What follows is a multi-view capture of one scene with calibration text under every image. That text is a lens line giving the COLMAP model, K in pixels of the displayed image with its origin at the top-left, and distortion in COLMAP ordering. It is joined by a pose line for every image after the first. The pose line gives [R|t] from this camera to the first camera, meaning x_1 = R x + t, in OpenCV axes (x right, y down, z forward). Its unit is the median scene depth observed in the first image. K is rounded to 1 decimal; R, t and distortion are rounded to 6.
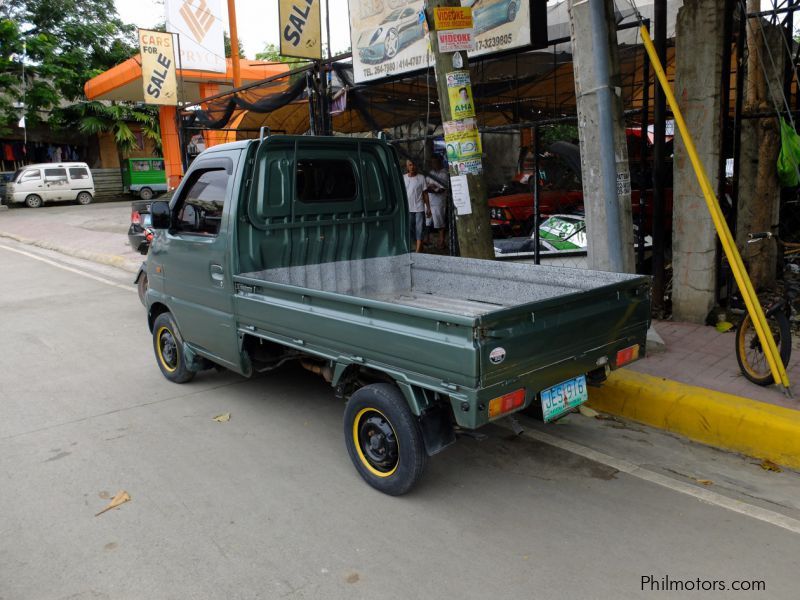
lens RADIAL K [[661.9, 0, 400.0], [0, 661.9, 300.0], [0, 0, 1]] dist [-0.042880, -0.000919]
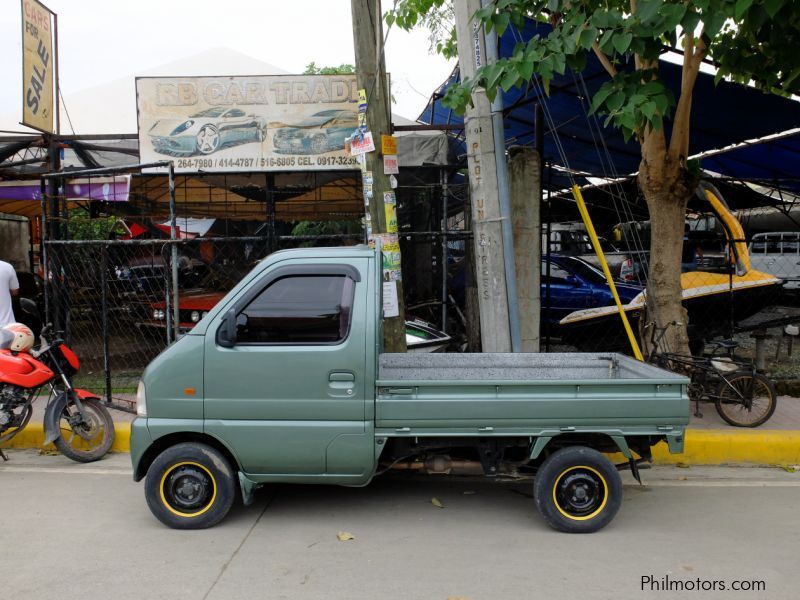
lens RADIAL K [[774.6, 0, 400.0], [0, 774.6, 300.0], [0, 0, 1]] dist [-0.009215, 0.013255]
pose [[0.662661, -0.010199, 0.748850, -0.872976], [0.120950, 0.988239, -0.093570, -0.034661], [-0.739088, 0.152579, 0.656101, 0.138806]]
